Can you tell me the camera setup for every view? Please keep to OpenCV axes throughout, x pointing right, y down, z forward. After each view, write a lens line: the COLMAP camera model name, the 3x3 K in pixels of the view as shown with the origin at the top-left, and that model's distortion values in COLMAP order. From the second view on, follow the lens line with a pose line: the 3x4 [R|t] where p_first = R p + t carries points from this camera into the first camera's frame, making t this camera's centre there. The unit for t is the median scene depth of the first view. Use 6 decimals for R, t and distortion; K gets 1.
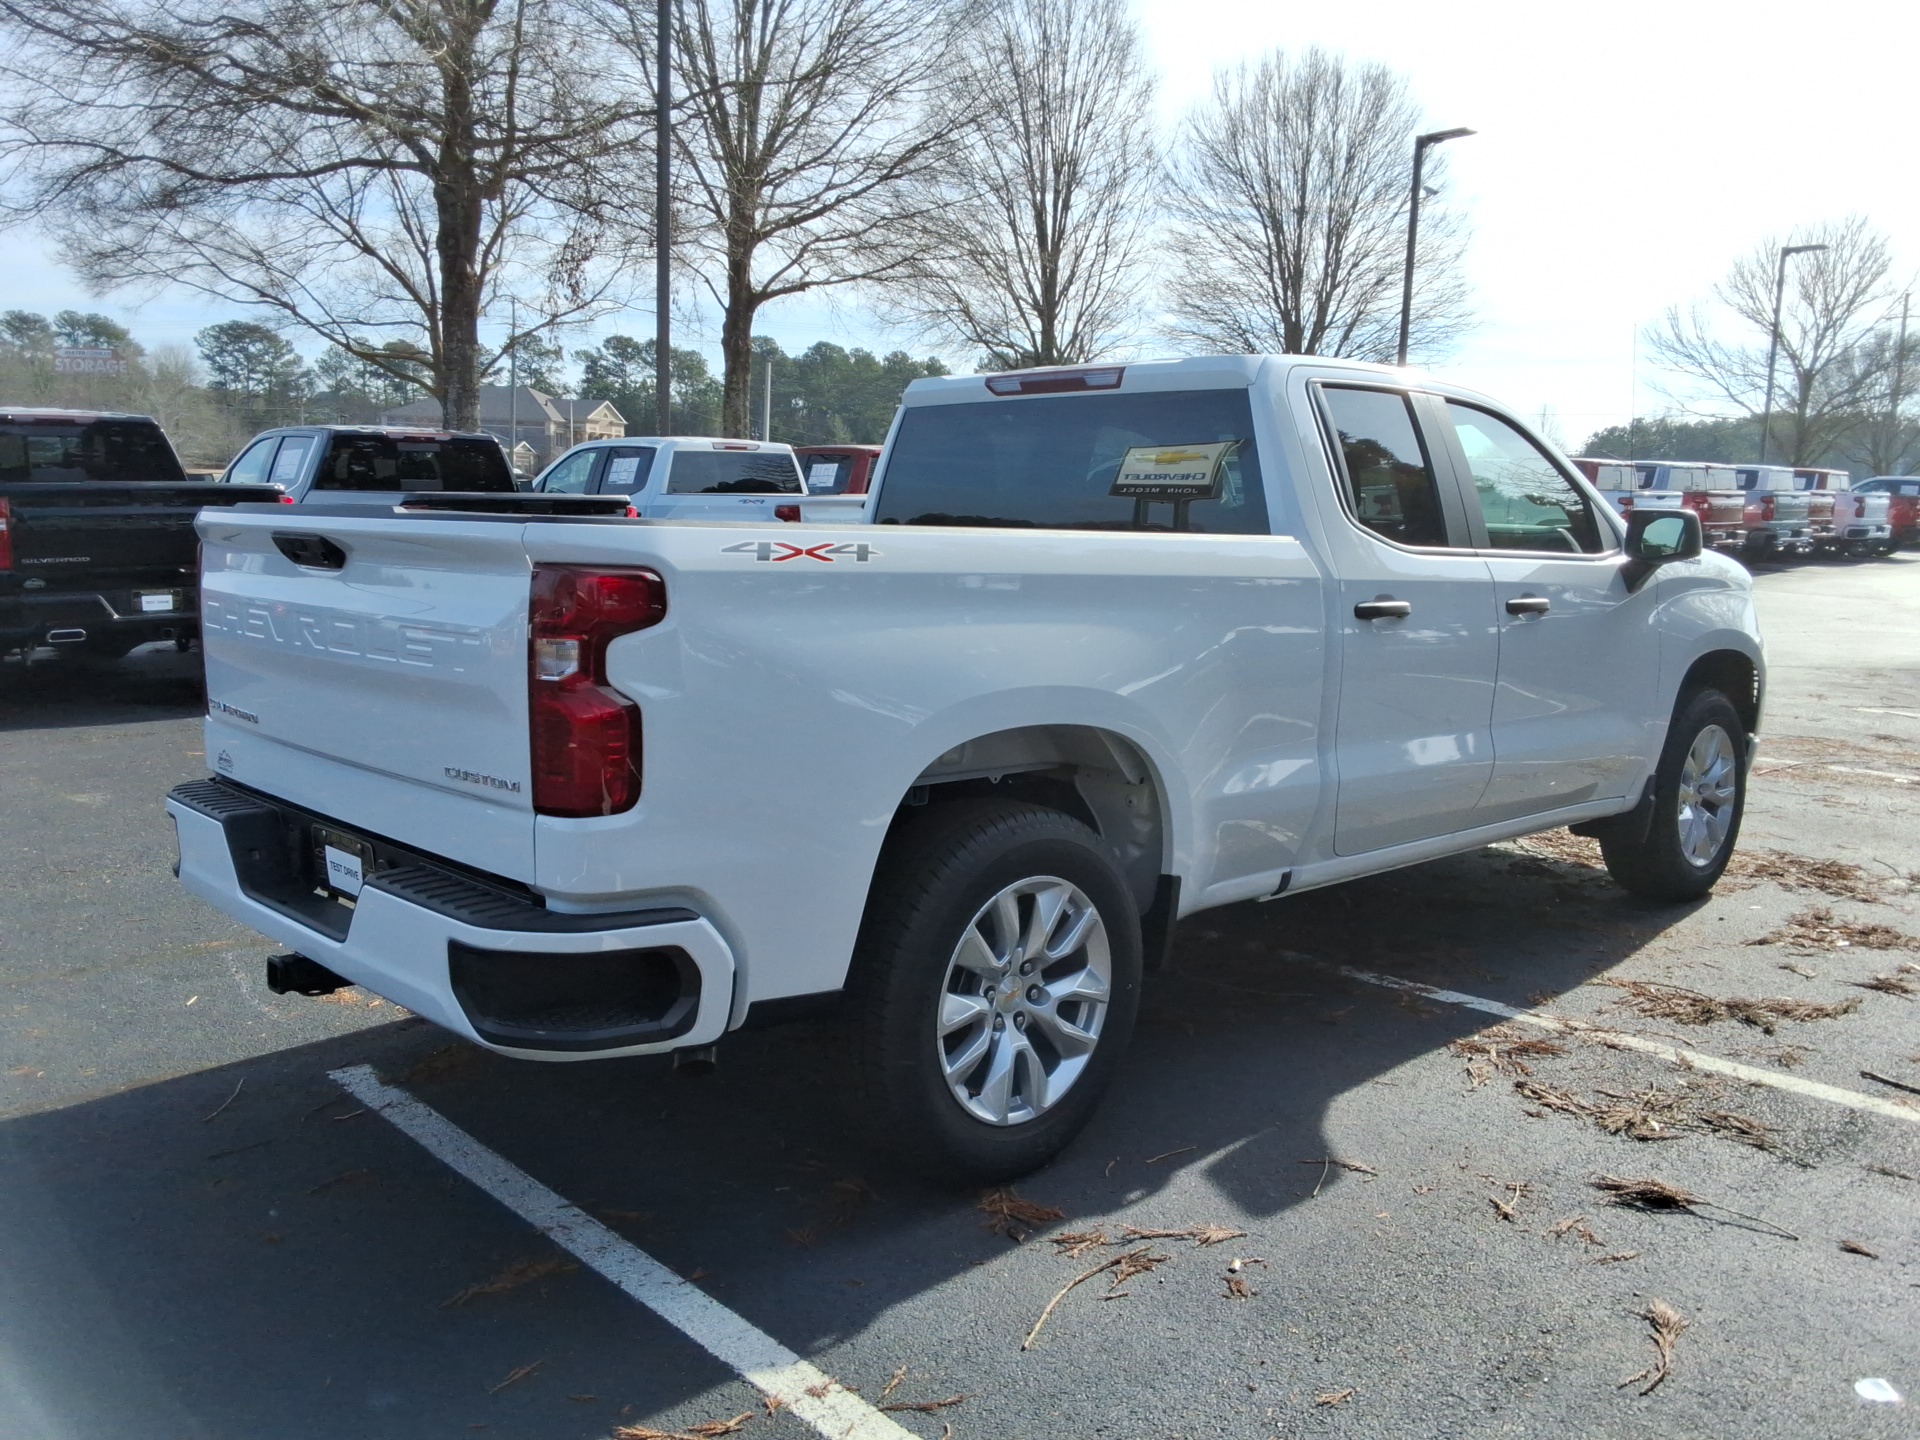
lens RADIAL K [[1523.2, 0, 969.9], [0, 1523.2, 709.2], [0, 0, 1]] dist [0.122735, -0.195573]
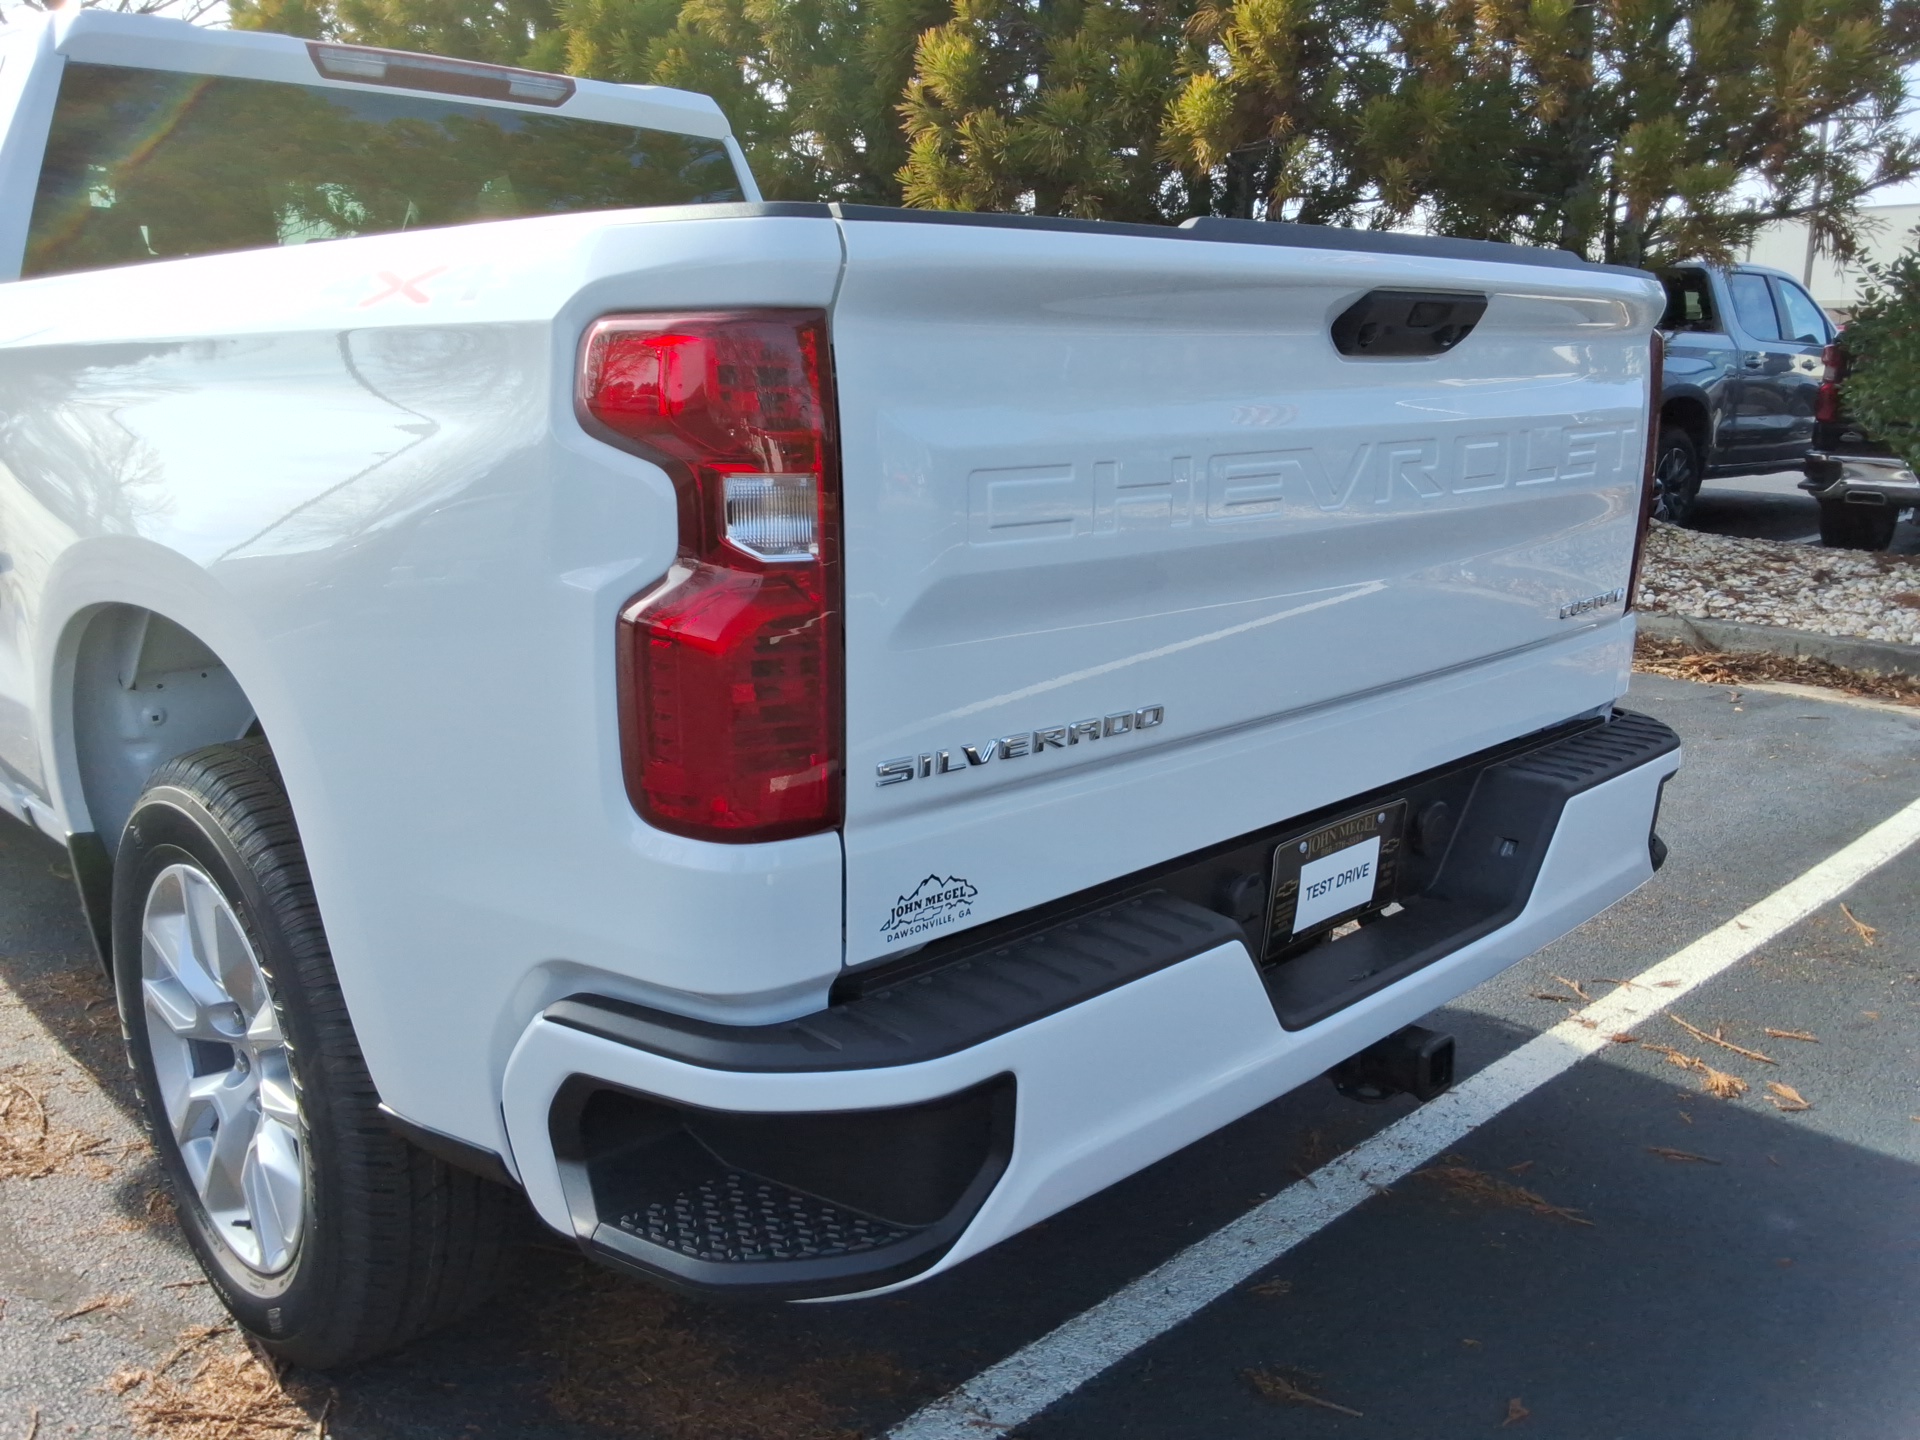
lens RADIAL K [[1534.8, 0, 974.3], [0, 1534.8, 699.6], [0, 0, 1]] dist [0.101091, -0.147954]
pose [[-0.012324, -0.233071, 0.972382, -0.762480], [0.116754, 0.965468, 0.232894, -0.092508], [-0.993084, 0.116400, 0.015314, 0.890836]]
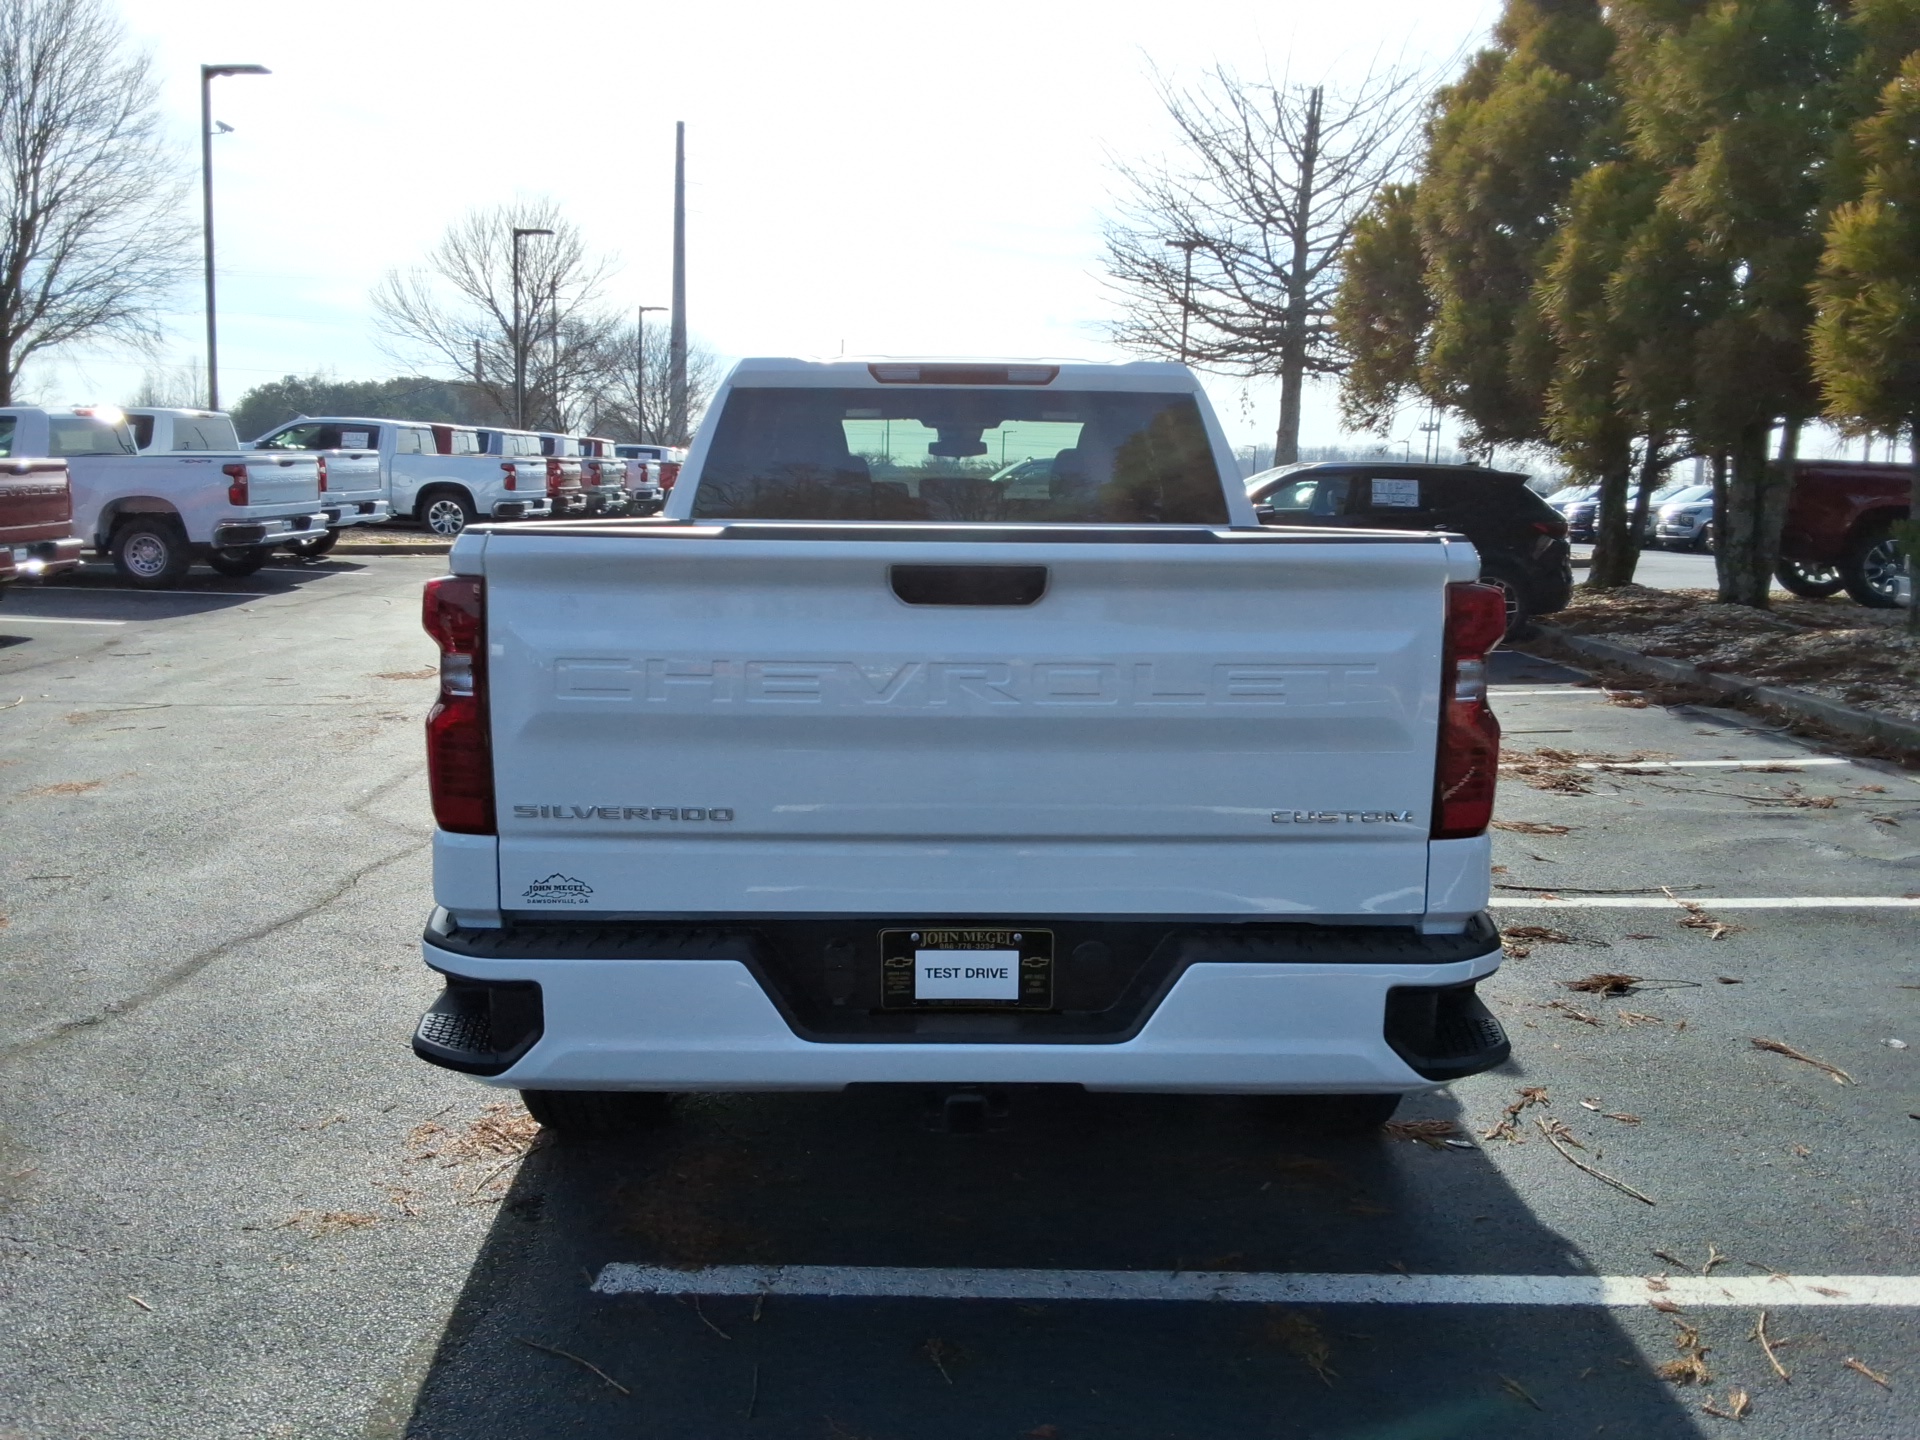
lens RADIAL K [[1523.2, 0, 969.9], [0, 1523.2, 709.2], [0, 0, 1]] dist [0.122735, -0.195573]
pose [[0.687647, -0.111154, 0.717486, -0.767383], [0.092273, 0.993578, 0.065491, -0.068891], [-0.720158, 0.021170, 0.693487, 0.347419]]
